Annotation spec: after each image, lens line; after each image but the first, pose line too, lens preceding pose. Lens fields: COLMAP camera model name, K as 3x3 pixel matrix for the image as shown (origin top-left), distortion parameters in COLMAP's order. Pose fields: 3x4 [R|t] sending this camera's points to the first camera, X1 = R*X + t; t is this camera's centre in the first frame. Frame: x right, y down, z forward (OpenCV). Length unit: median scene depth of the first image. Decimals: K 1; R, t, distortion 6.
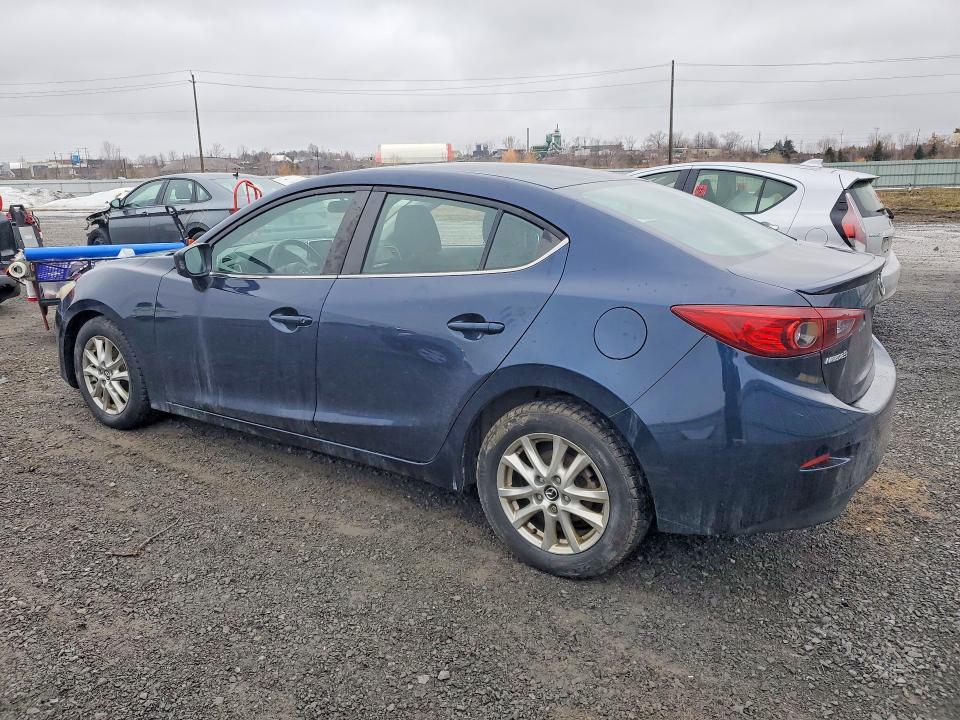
lens RADIAL K [[665.0, 0, 480.0], [0, 665.0, 360.0], [0, 0, 1]] dist [0.002232, -0.024857]
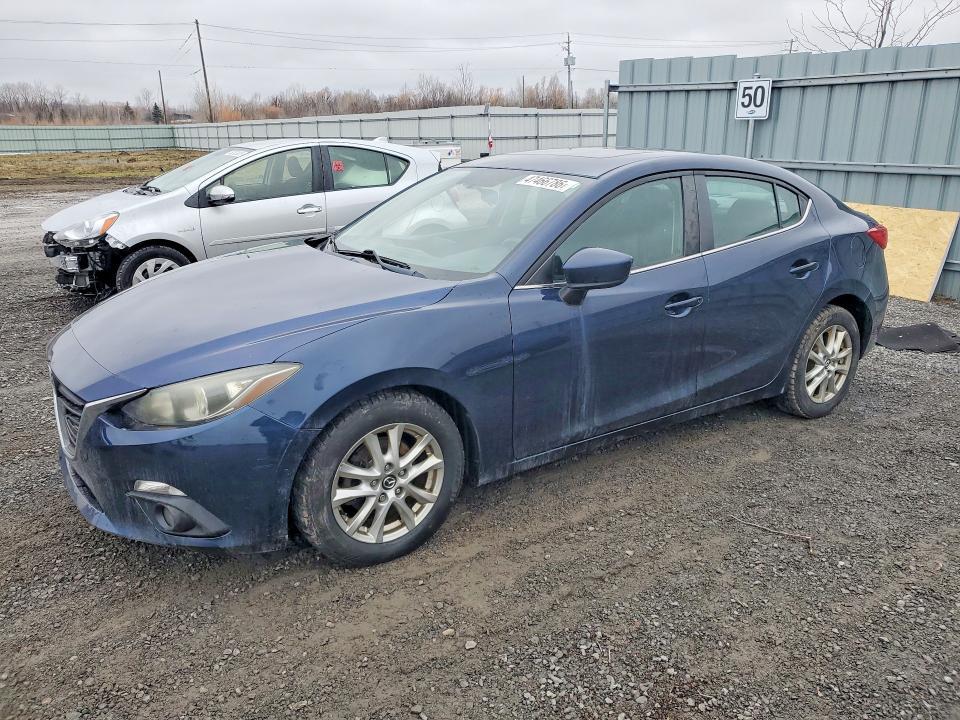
lens RADIAL K [[683.5, 0, 480.0], [0, 683.5, 360.0], [0, 0, 1]] dist [0.002198, -0.000568]
pose [[0.476311, -0.272025, 0.836140, -1.266795], [0.247273, 0.954003, 0.169509, -0.220907], [-0.843791, 0.126016, 0.521667, 0.678615]]
